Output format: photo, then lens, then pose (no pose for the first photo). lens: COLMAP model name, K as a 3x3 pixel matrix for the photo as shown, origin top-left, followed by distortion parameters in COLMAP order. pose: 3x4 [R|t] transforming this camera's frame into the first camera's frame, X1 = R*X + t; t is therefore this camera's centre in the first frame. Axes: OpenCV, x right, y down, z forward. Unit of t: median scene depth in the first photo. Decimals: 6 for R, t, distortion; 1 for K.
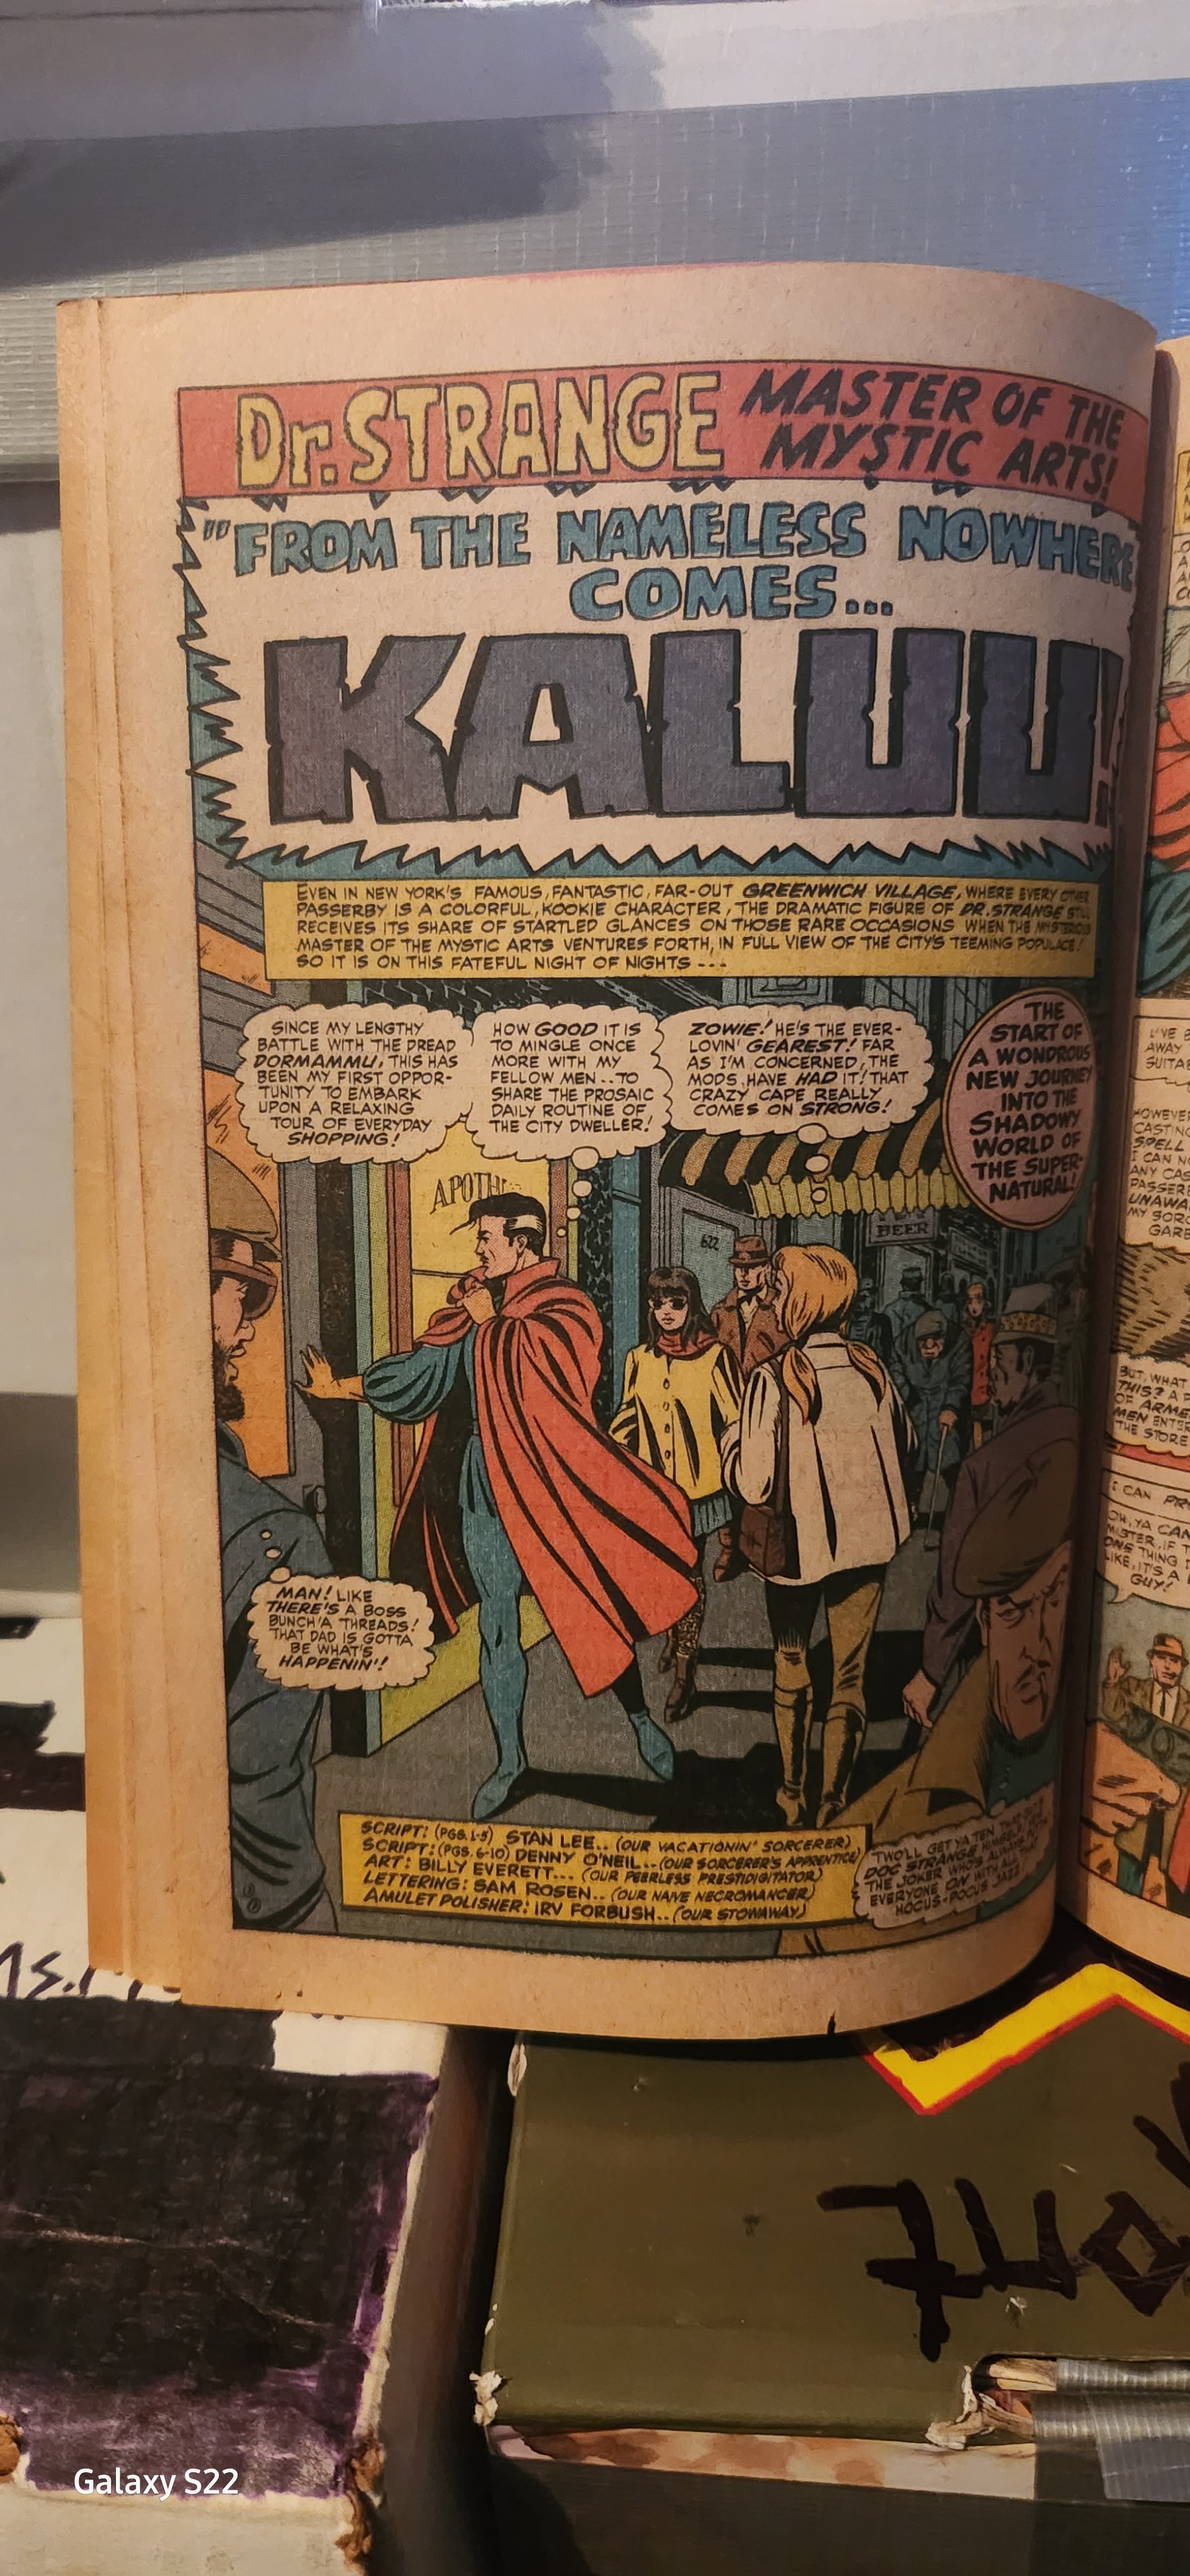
lens RADIAL K [[1790.9, 0, 600.3], [0, 1790.9, 1288.8], [0, 0, 1]] dist [0.032917, -0.030968]
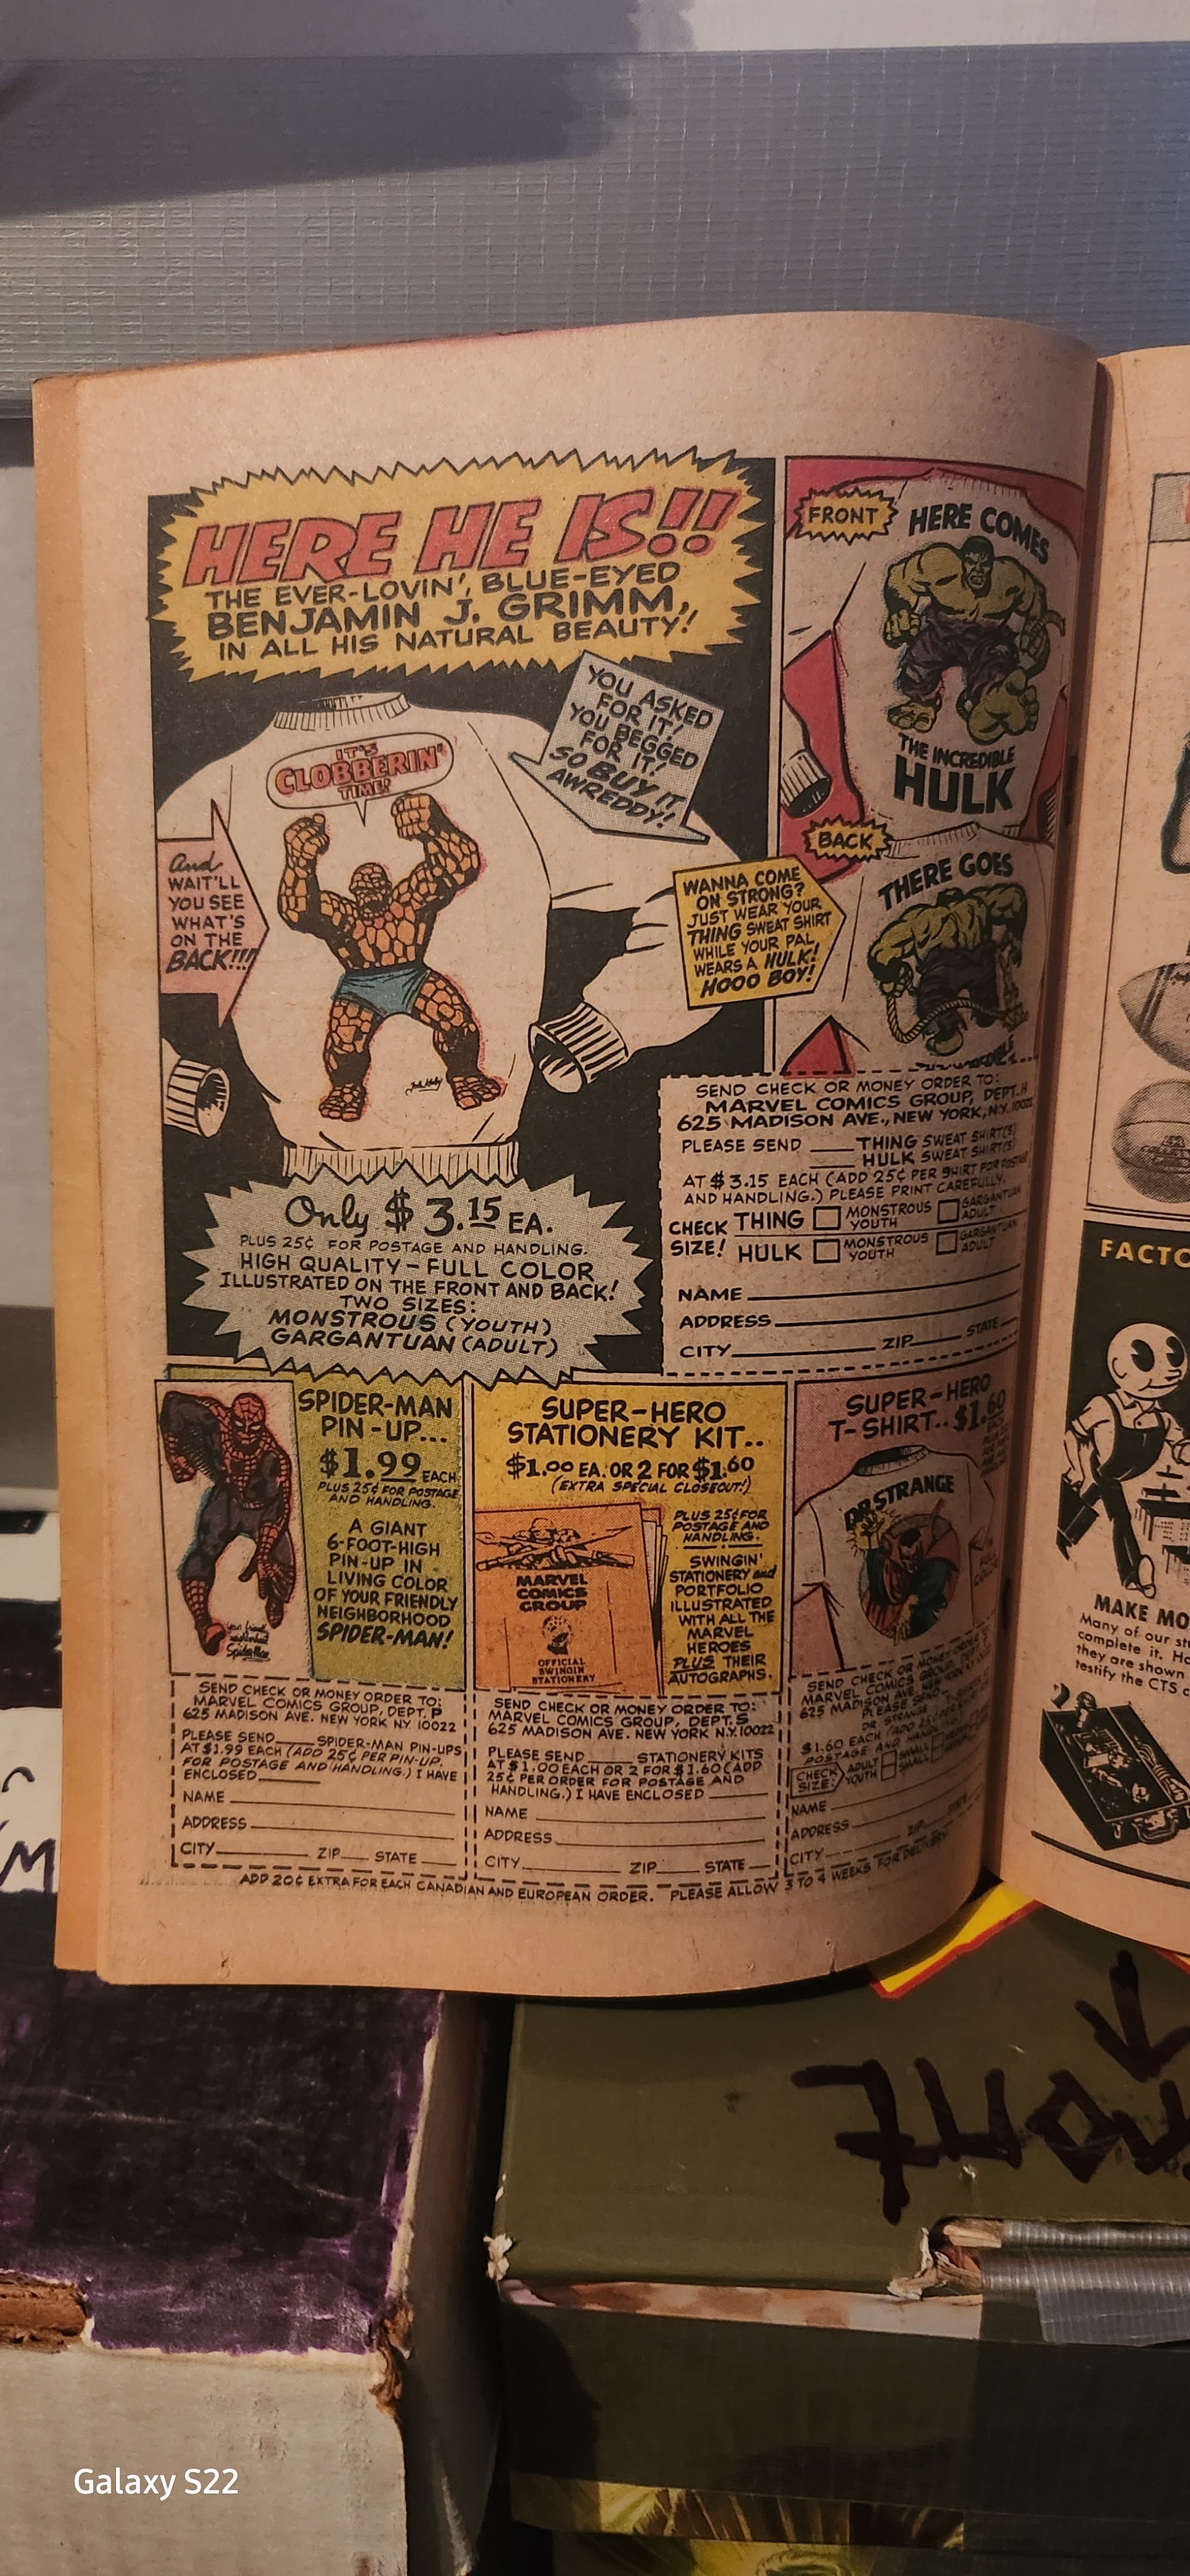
lens RADIAL K [[1790.9, 0, 599.9], [0, 1790.9, 1278.5], [0, 0, 1]] dist [0.032917, -0.030968]
pose [[0.999352, 0.010564, 0.034406, -0.041683], [-0.014546, 0.992949, 0.117644, -0.114256], [-0.032920, -0.118069, 0.992460, -0.040623]]
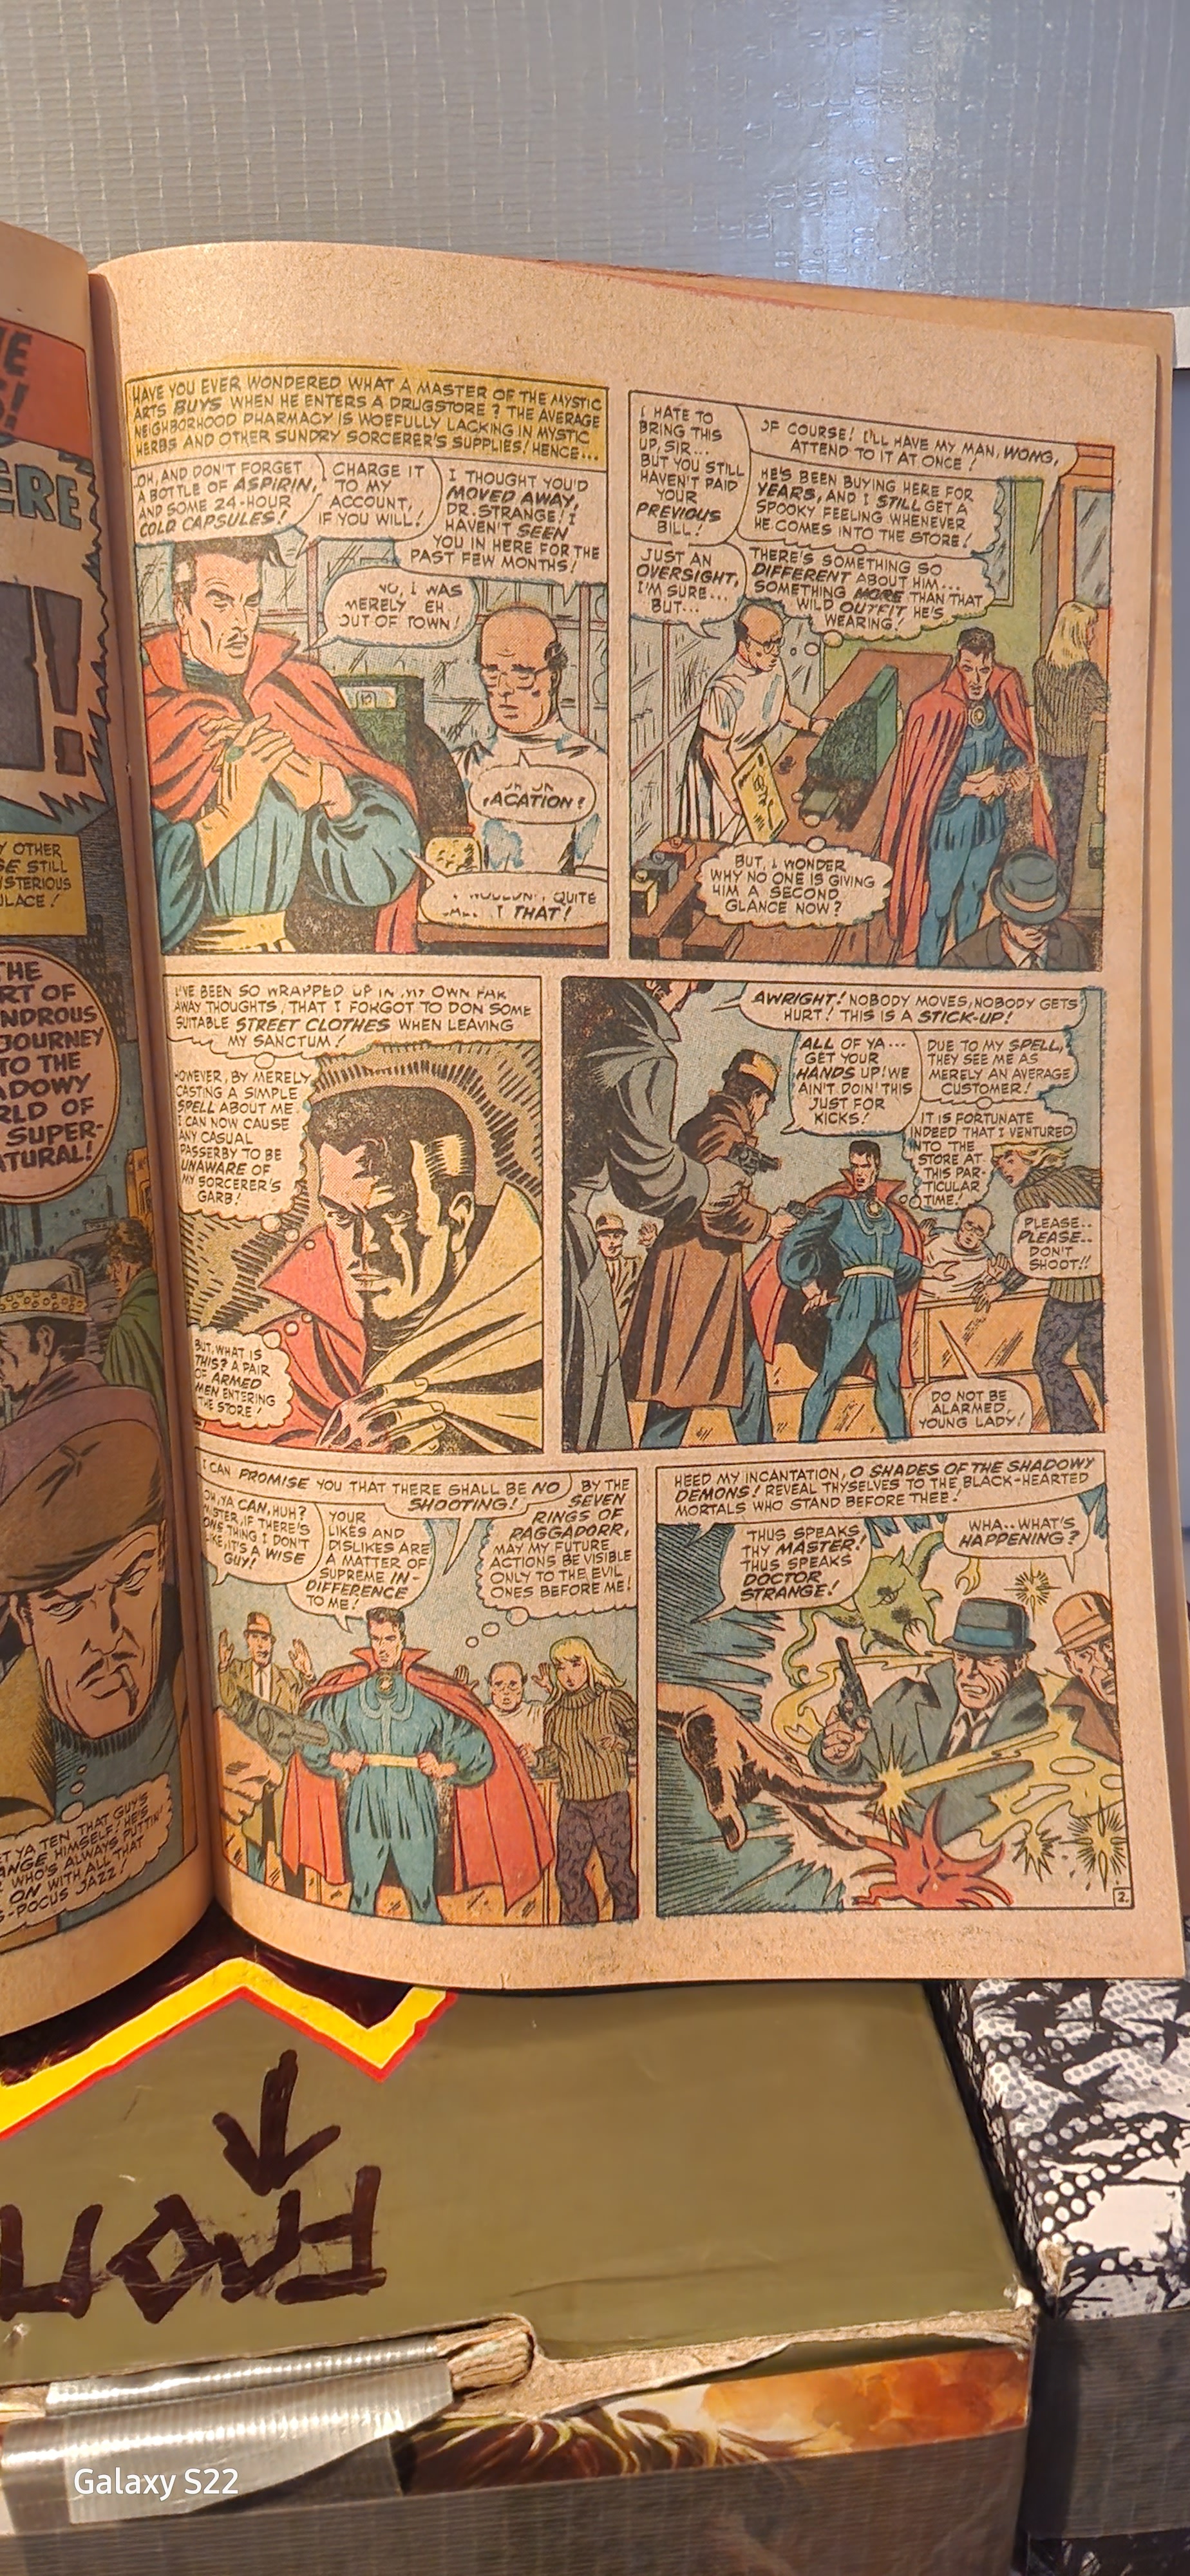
lens RADIAL K [[1790.9, 0, 616.1], [0, 1790.9, 1310.6], [0, 0, 1]] dist [0.032917, -0.030968]
pose [[0.988291, -0.071713, 0.134676, 0.430261], [0.070923, 0.997425, 0.010662, 0.037131], [-0.135094, -0.000985, 0.990832, 0.016240]]
